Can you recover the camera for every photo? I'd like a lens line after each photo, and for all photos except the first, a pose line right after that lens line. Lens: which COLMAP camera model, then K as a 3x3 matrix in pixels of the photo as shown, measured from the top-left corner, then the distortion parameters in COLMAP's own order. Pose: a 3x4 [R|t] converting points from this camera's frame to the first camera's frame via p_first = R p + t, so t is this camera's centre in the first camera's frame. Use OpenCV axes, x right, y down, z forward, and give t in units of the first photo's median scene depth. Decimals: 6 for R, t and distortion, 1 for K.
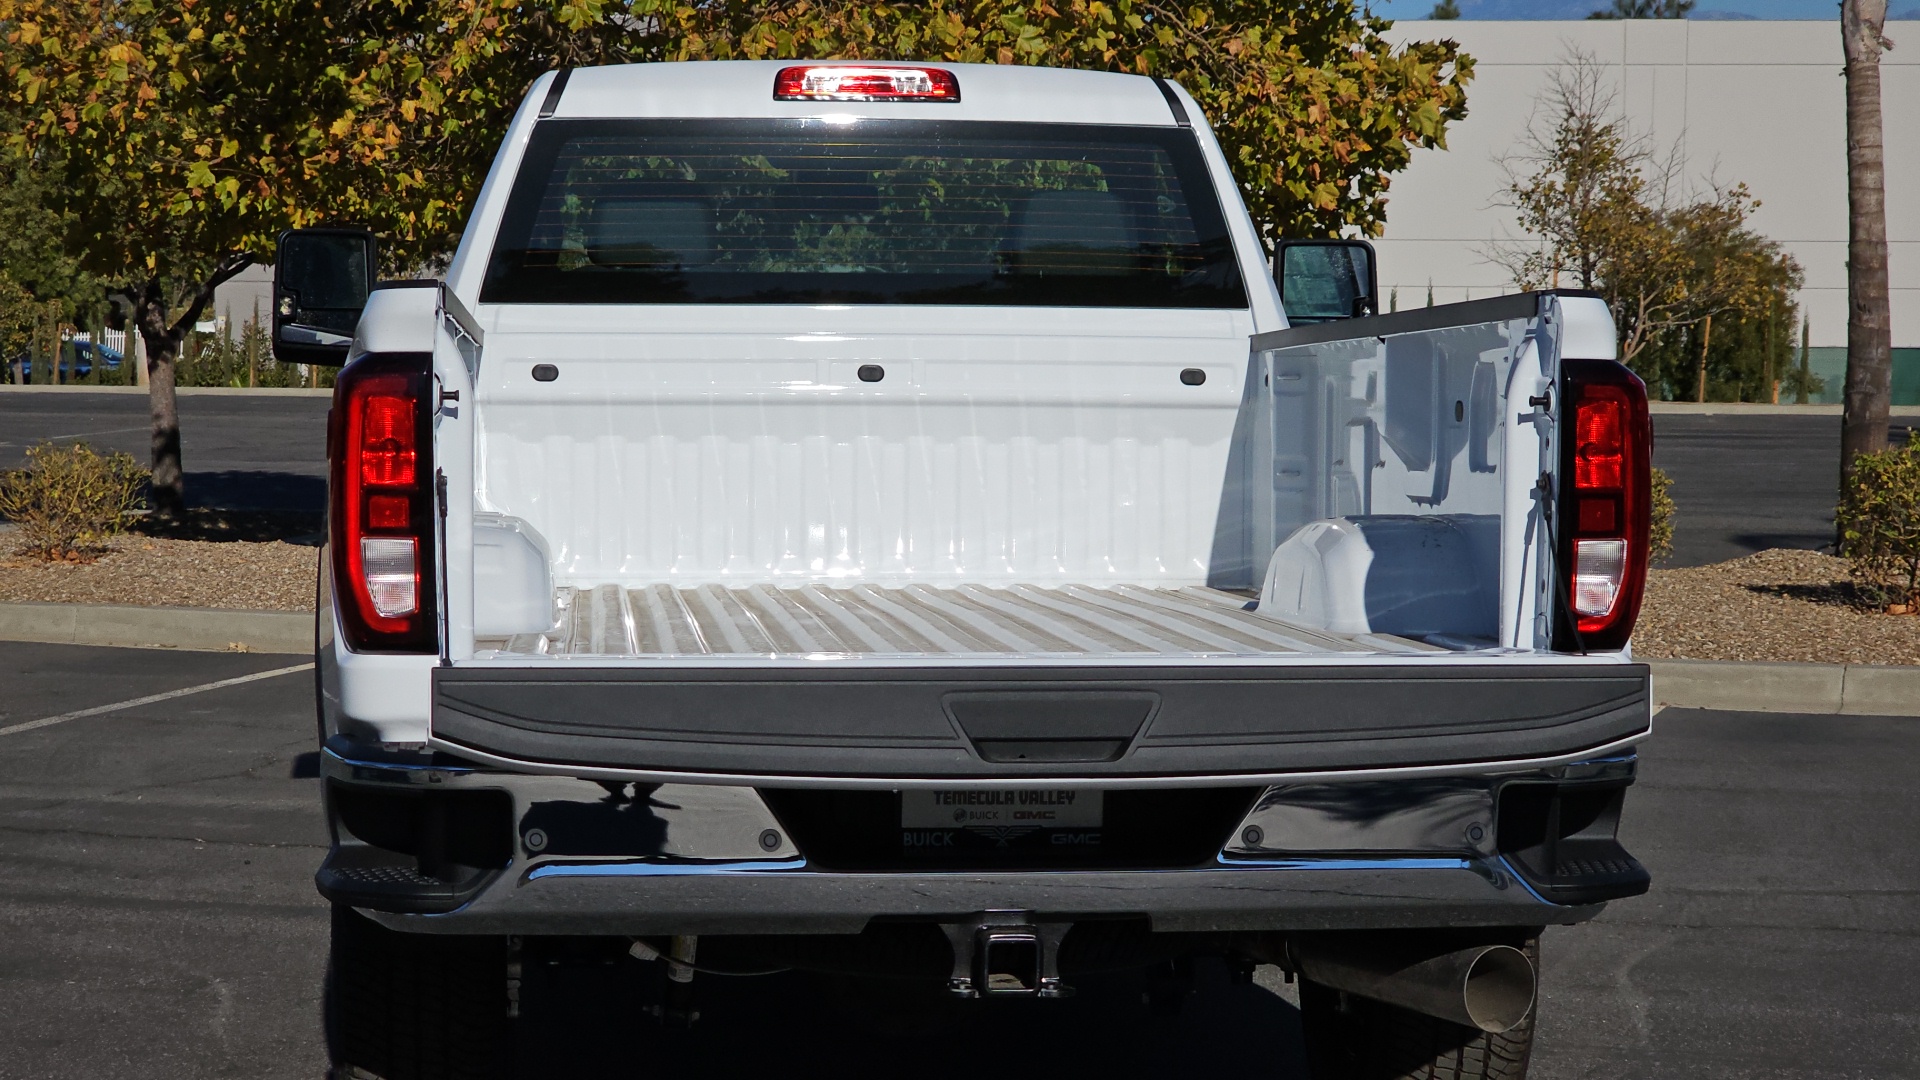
lens RADIAL K [[3627.8, 0, 959.2], [0, 3627.8, 674.3], [0, 0, 1]] dist [0.048304, -0.265246]
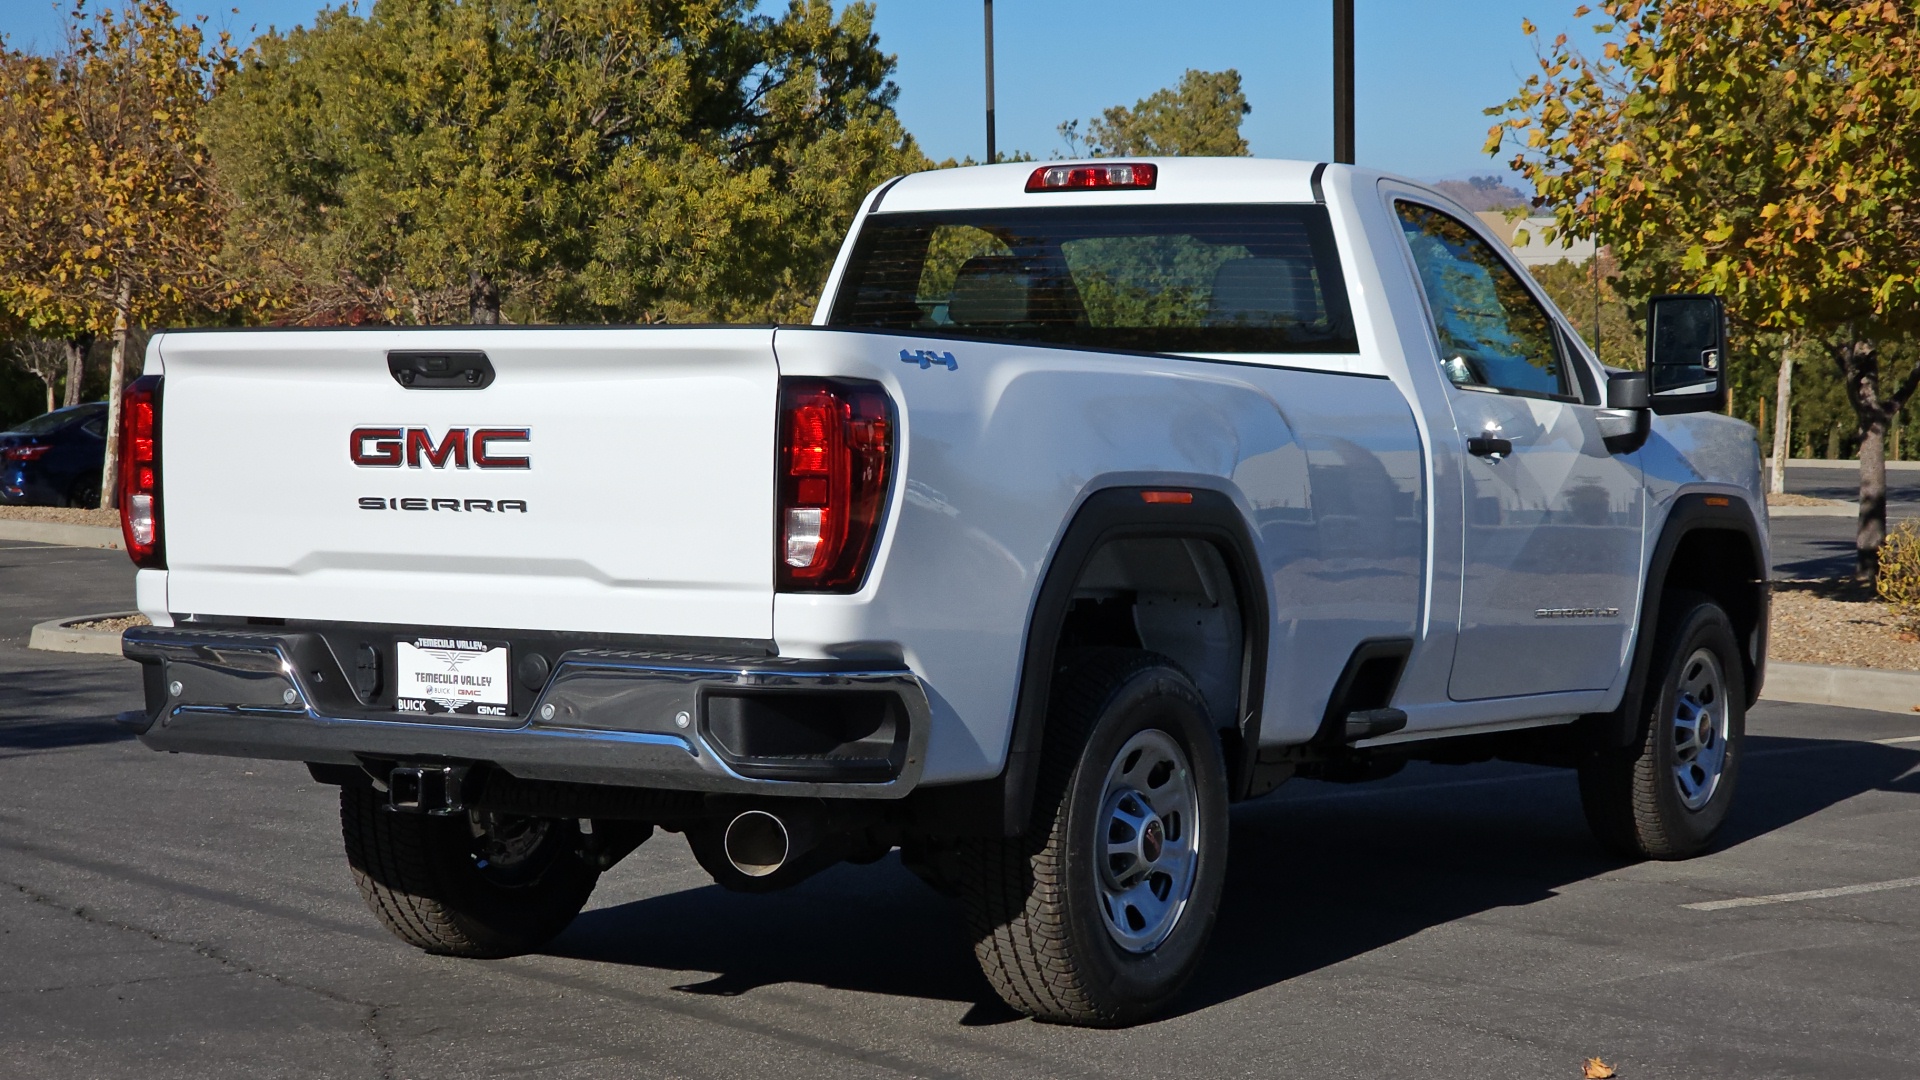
lens RADIAL K [[3750.6, 0, 1072.7], [0, 3750.6, 619.4], [0, 0, 1]] dist [-0.696571, 10.684596]
pose [[0.808512, 0.032188, -0.587598, 0.917189], [-0.056479, 0.998138, -0.023036, 0.025363], [0.585763, 0.051812, 0.808825, -0.046984]]
